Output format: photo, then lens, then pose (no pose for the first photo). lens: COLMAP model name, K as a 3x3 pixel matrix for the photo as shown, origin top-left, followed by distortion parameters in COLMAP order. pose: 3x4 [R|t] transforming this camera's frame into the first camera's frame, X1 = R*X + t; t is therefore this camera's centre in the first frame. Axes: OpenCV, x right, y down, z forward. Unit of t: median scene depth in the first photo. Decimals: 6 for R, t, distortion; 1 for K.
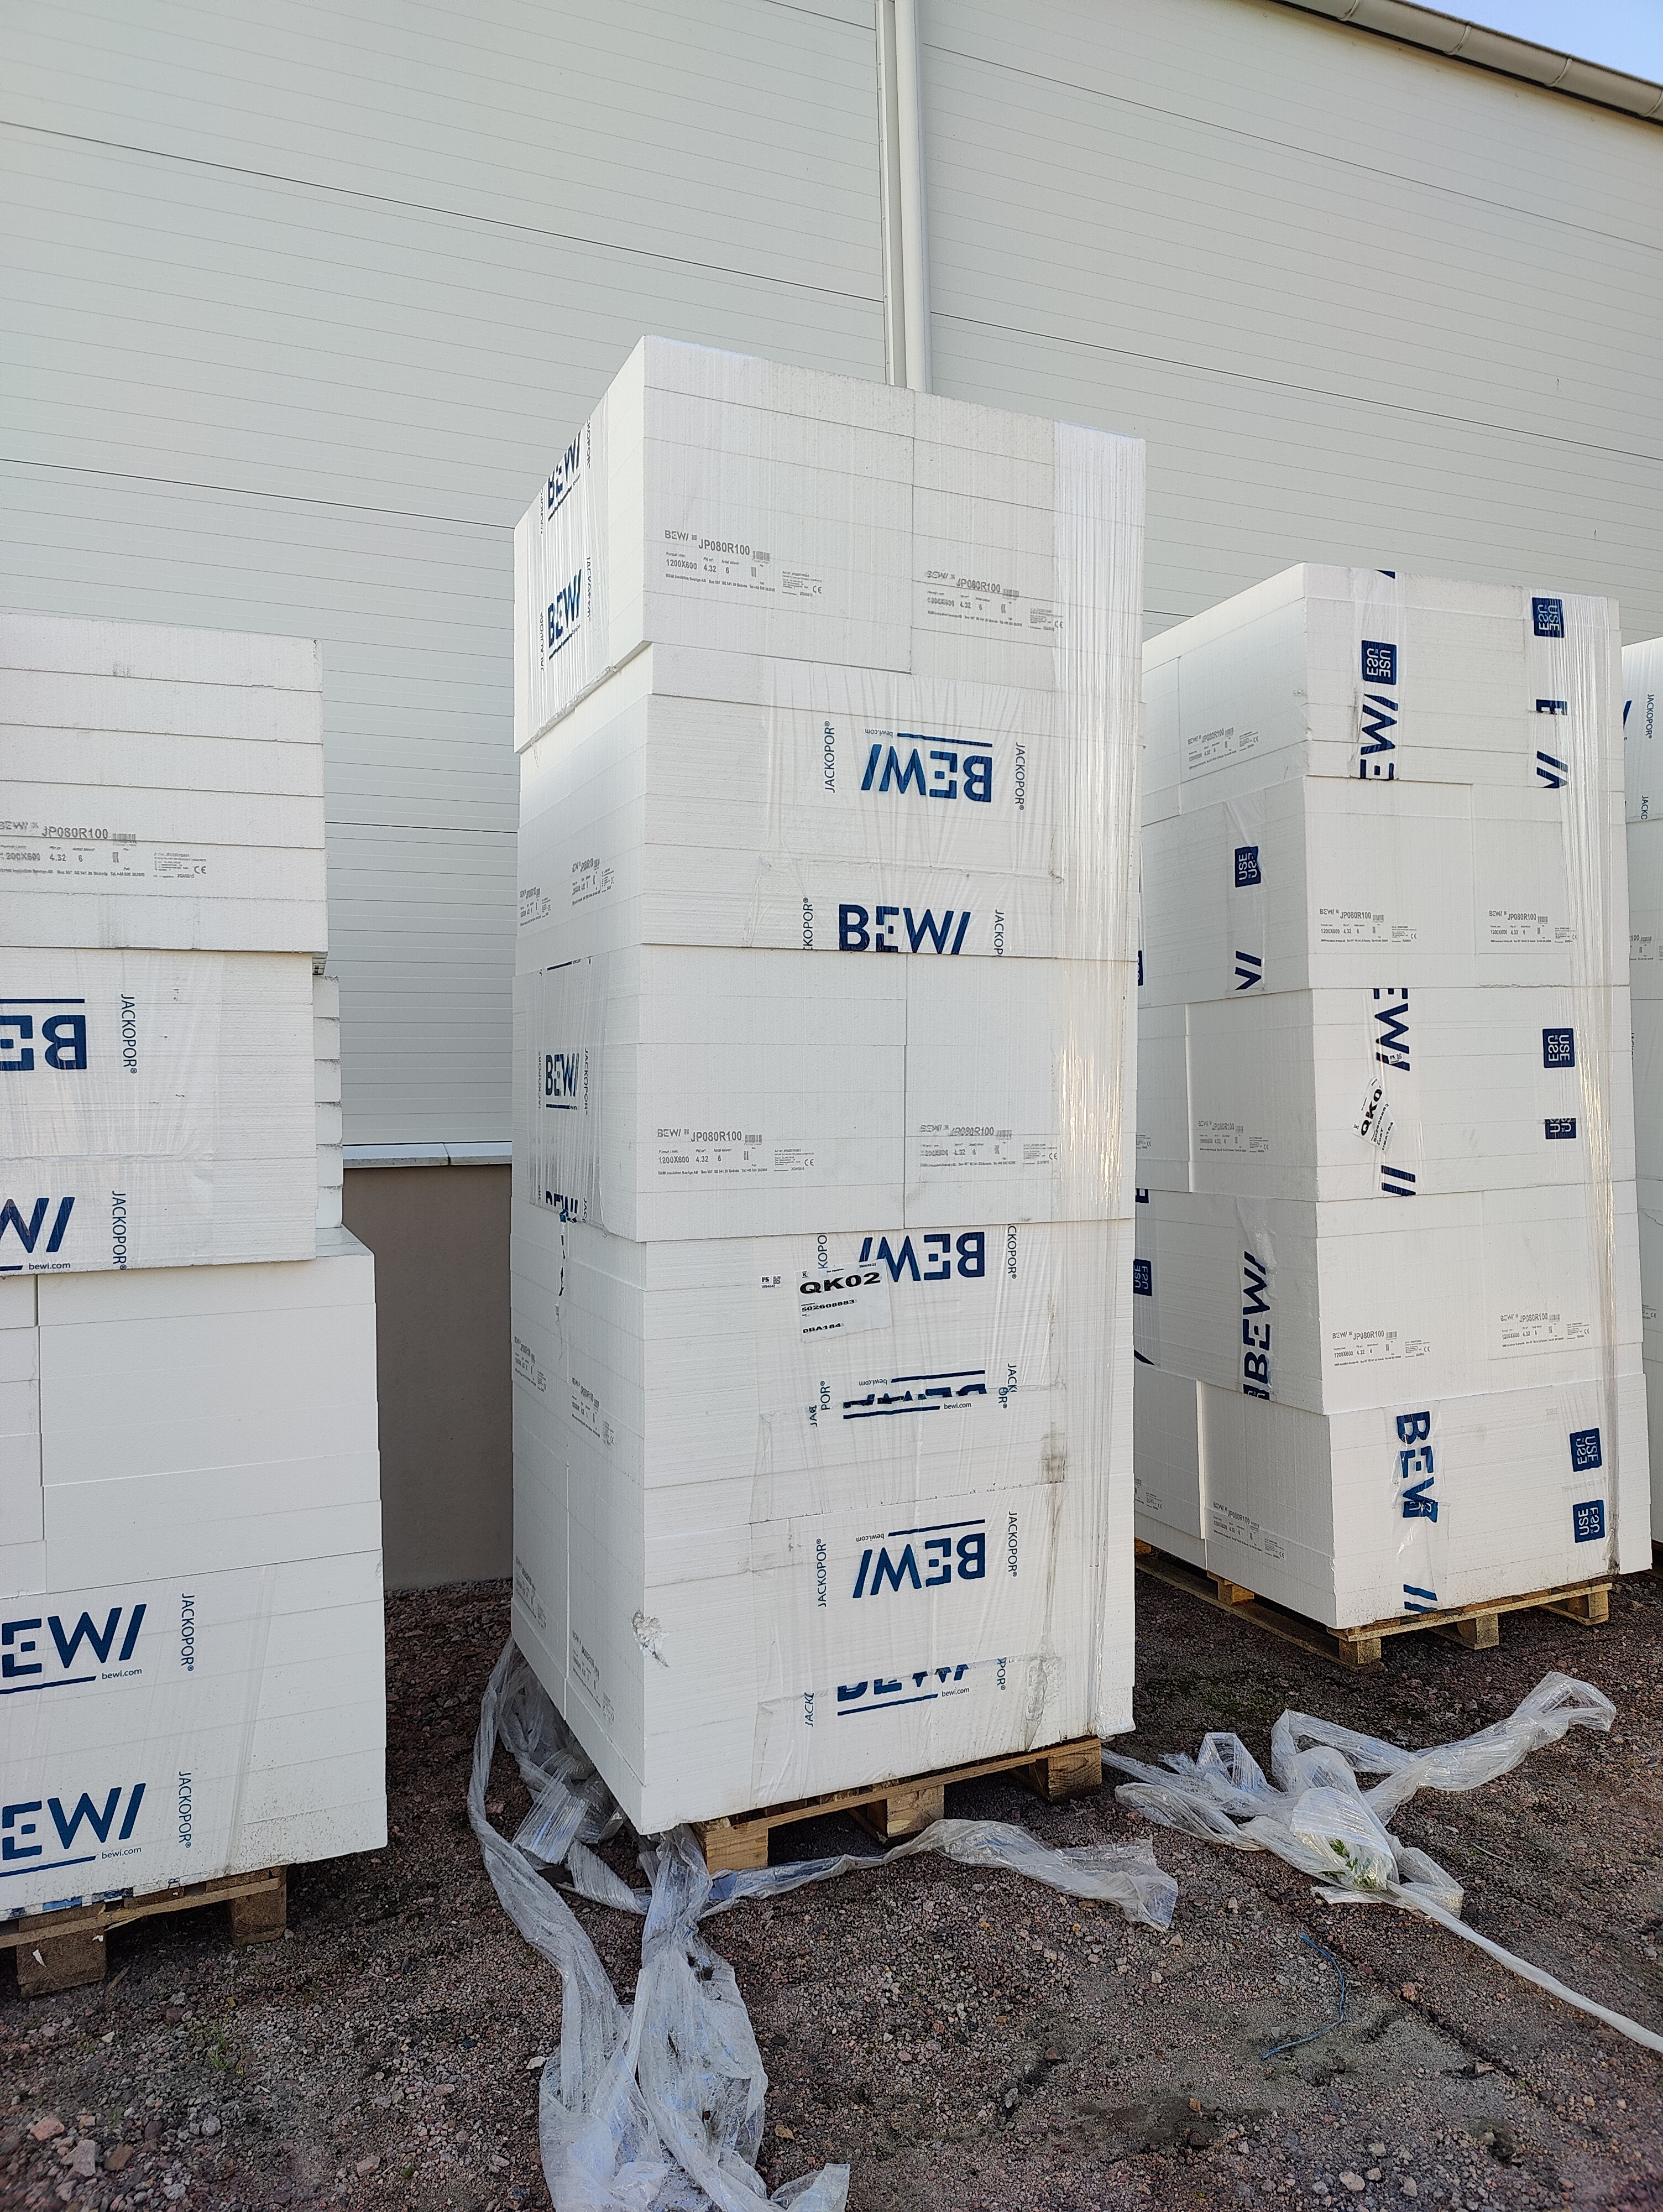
lens RADIAL K [[1525.2, 0, 838.1], [0, 1525.2, 1094.0], [0, 0, 1]] dist [0.036053, -0.042764]
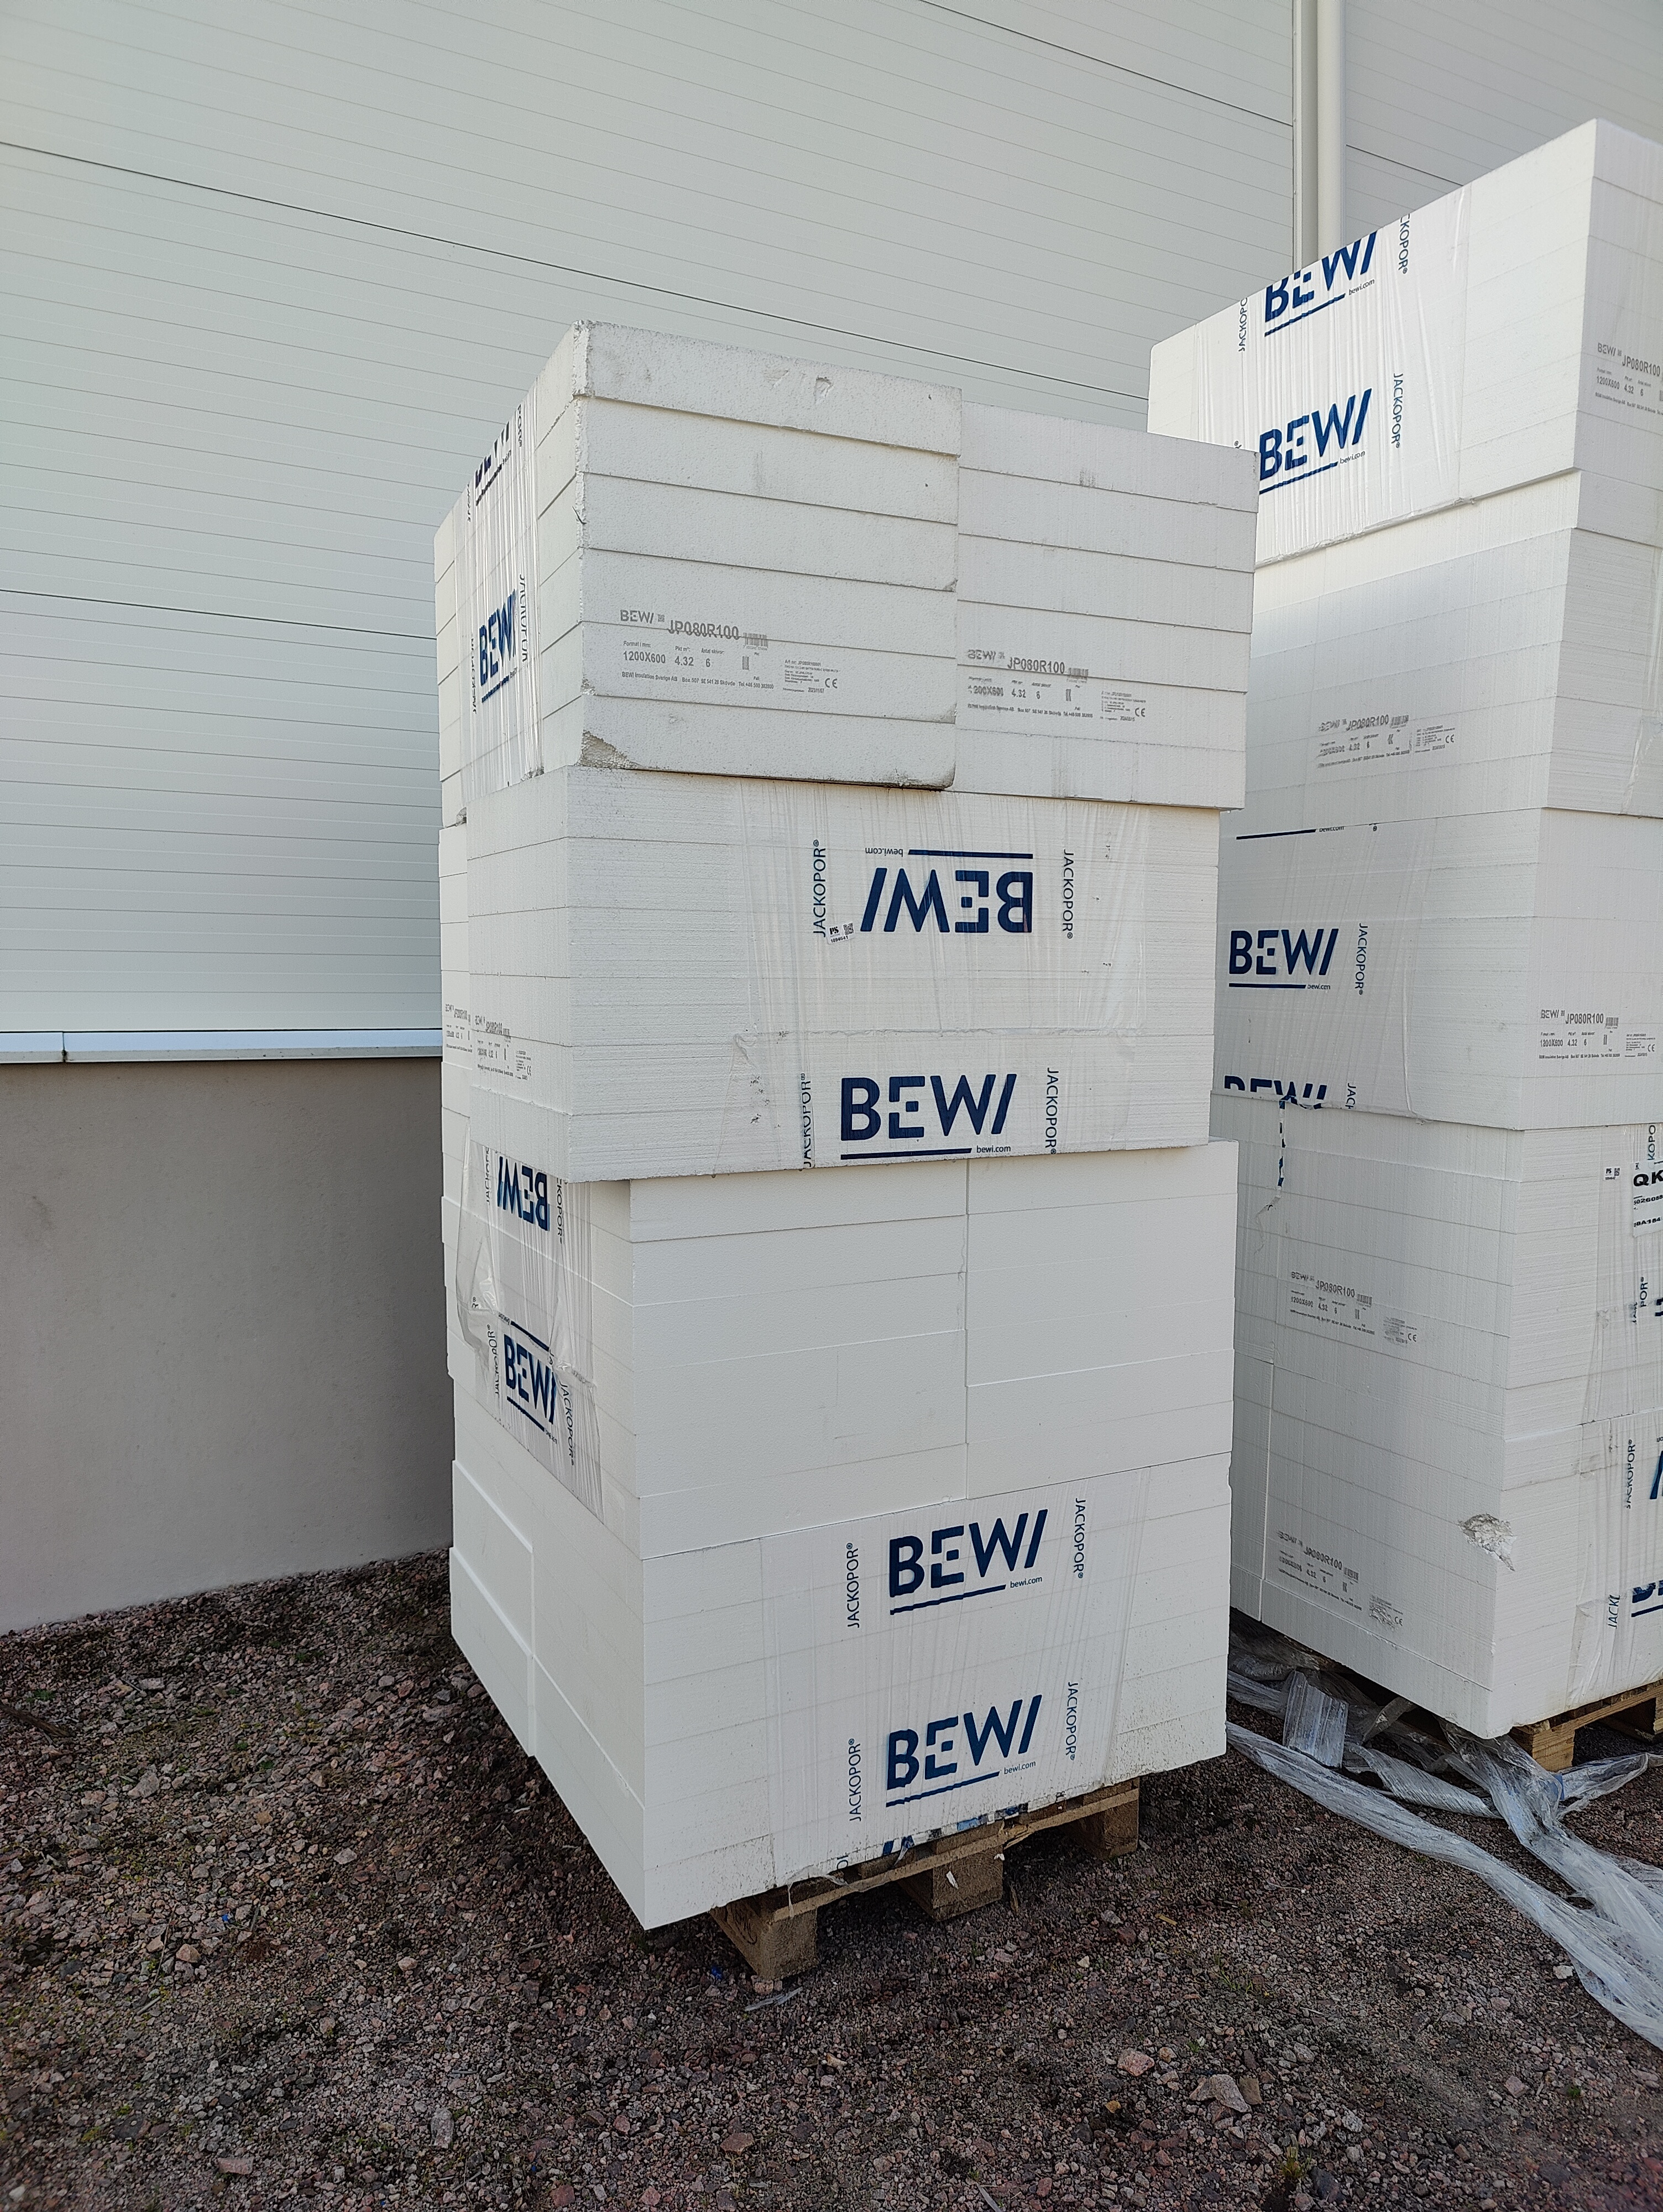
lens RADIAL K [[1516.5, 0, 831.5], [0, 1516.5, 1106.0], [0, 0, 1]] dist [0.039387, -0.031559]
pose [[0.997203, 0.010636, 0.073982, -0.599651], [-0.016291, 0.996955, 0.076258, 0.017040], [-0.072946, -0.077250, 0.994340, 0.097723]]
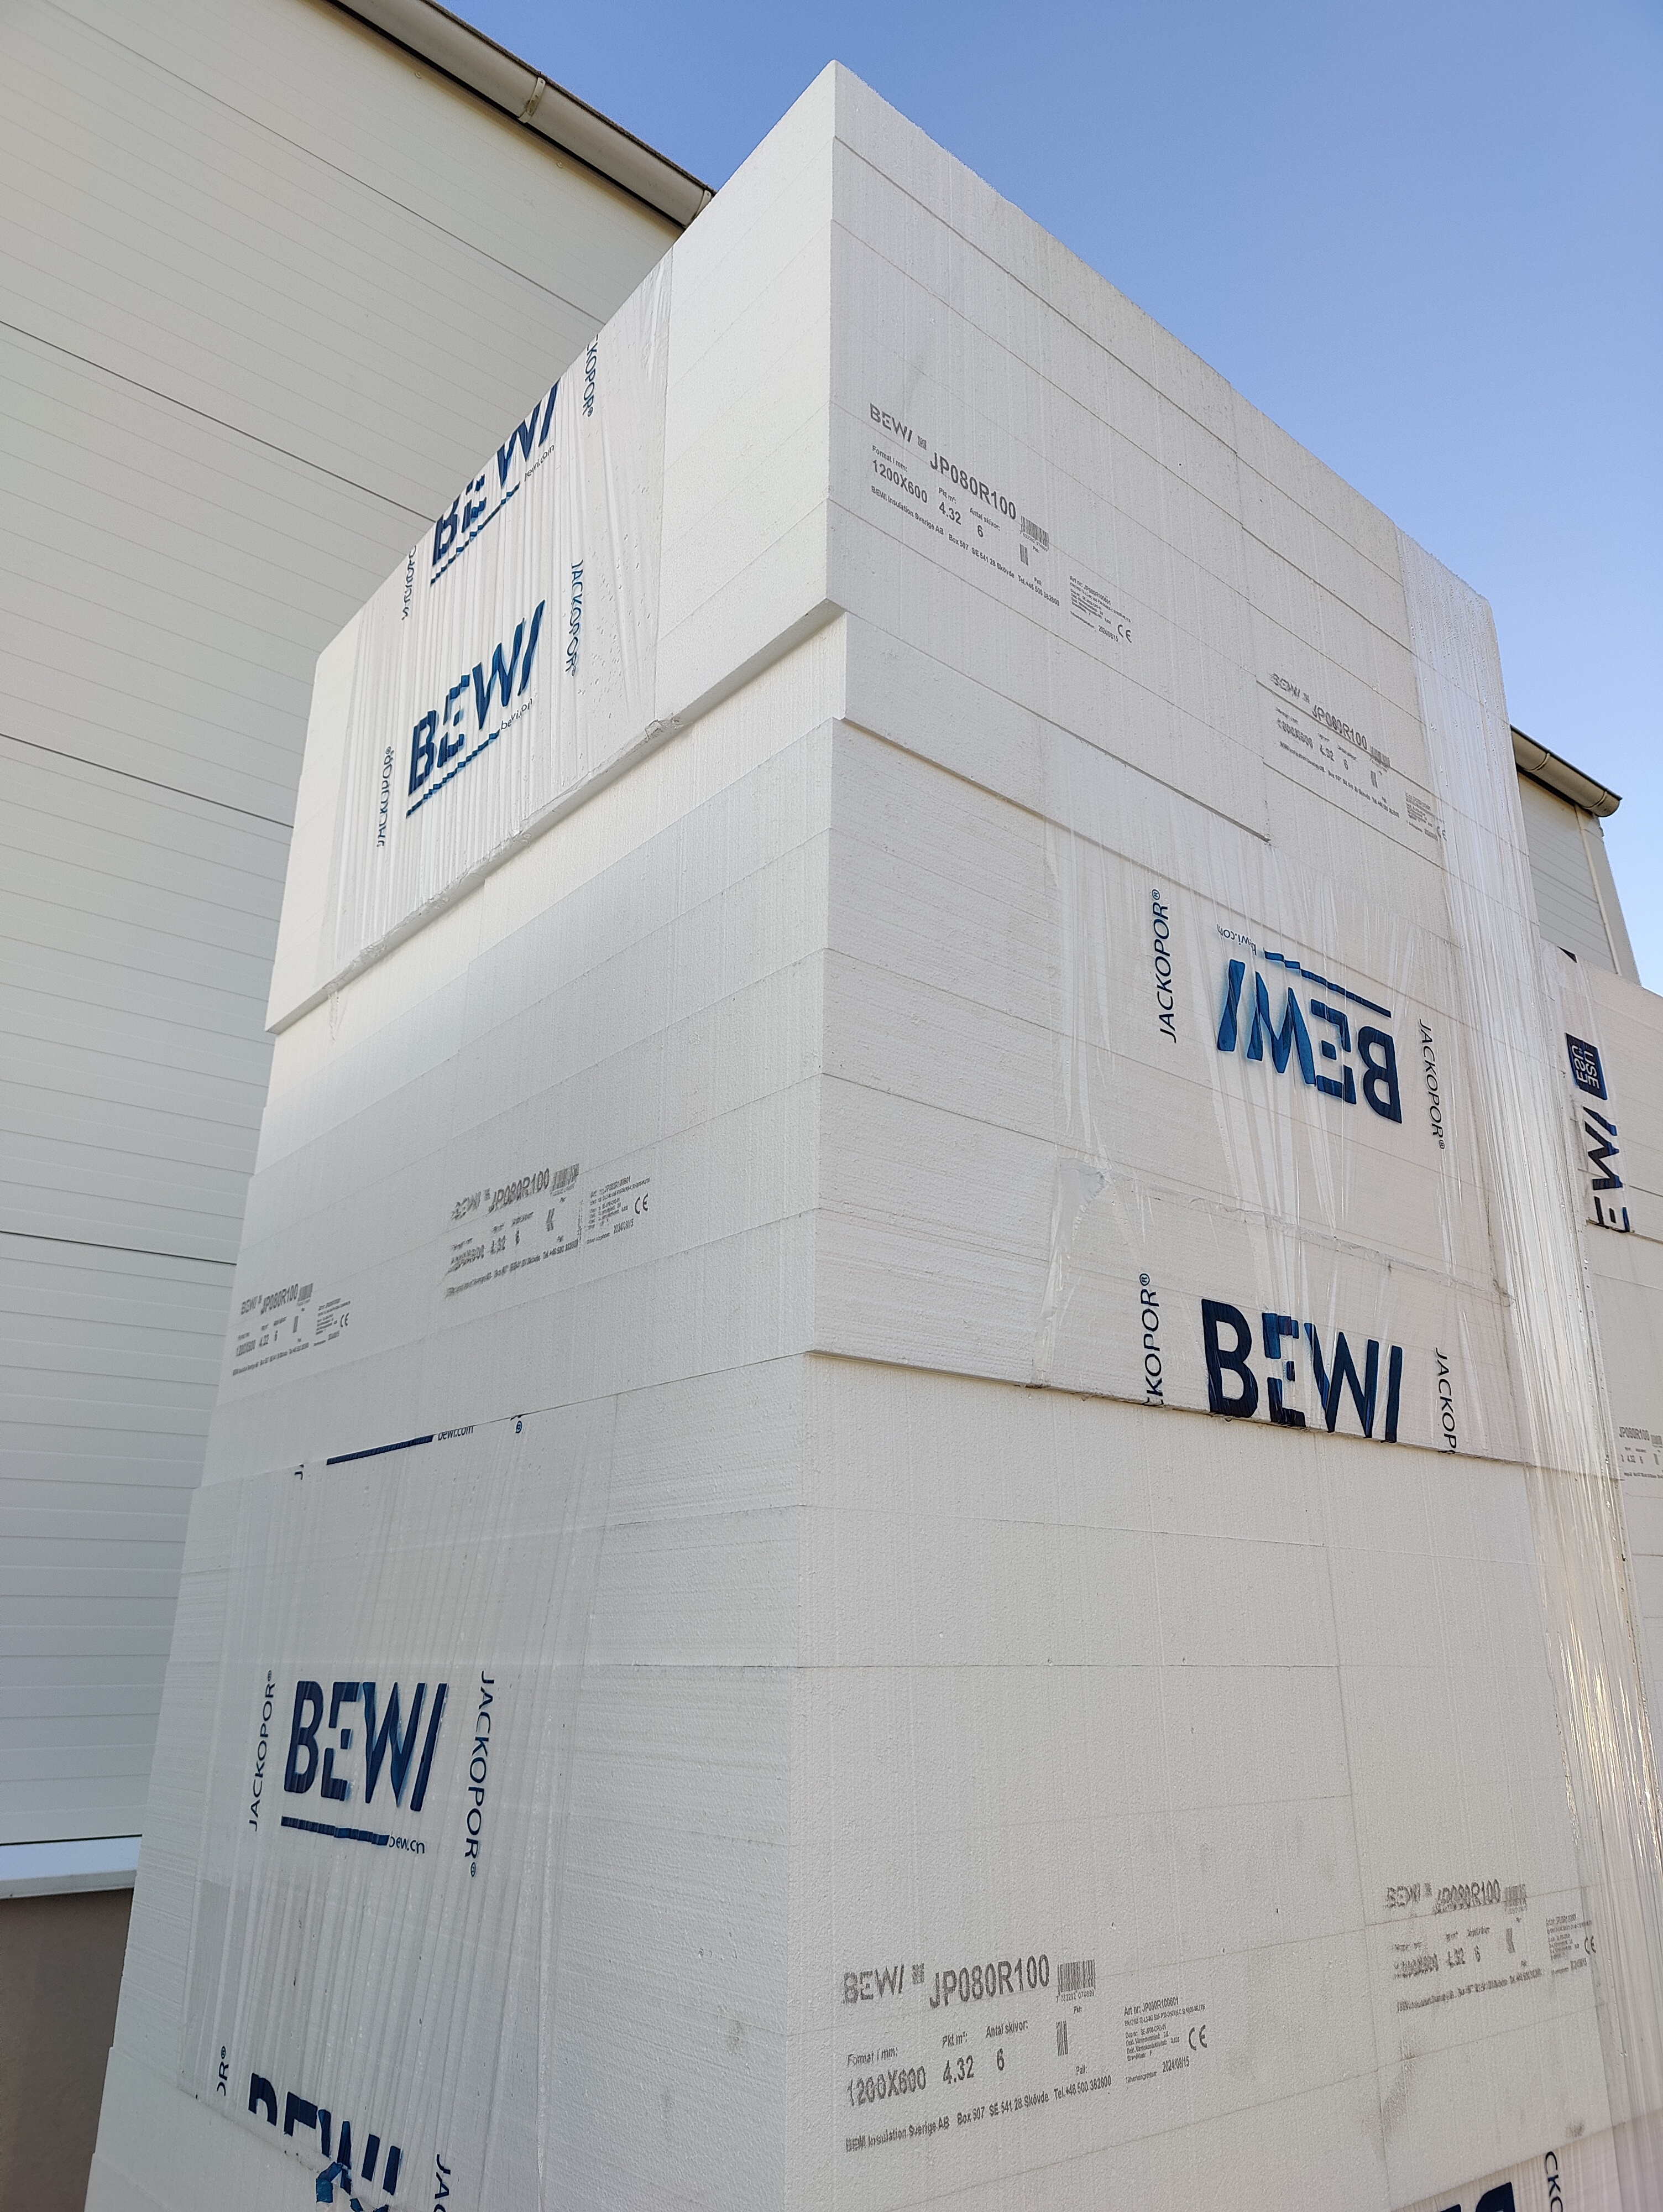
lens RADIAL K [[1528.3, 0, 832.0], [0, 1528.3, 1113.6], [0, 0, 1]] dist [0.050464, -0.054283]
pose [[0.961923, 0.092951, 0.257030, -0.207369], [0.001932, 0.938060, -0.346468, -0.029393], [-0.273314, 0.333772, 0.902162, 0.651248]]
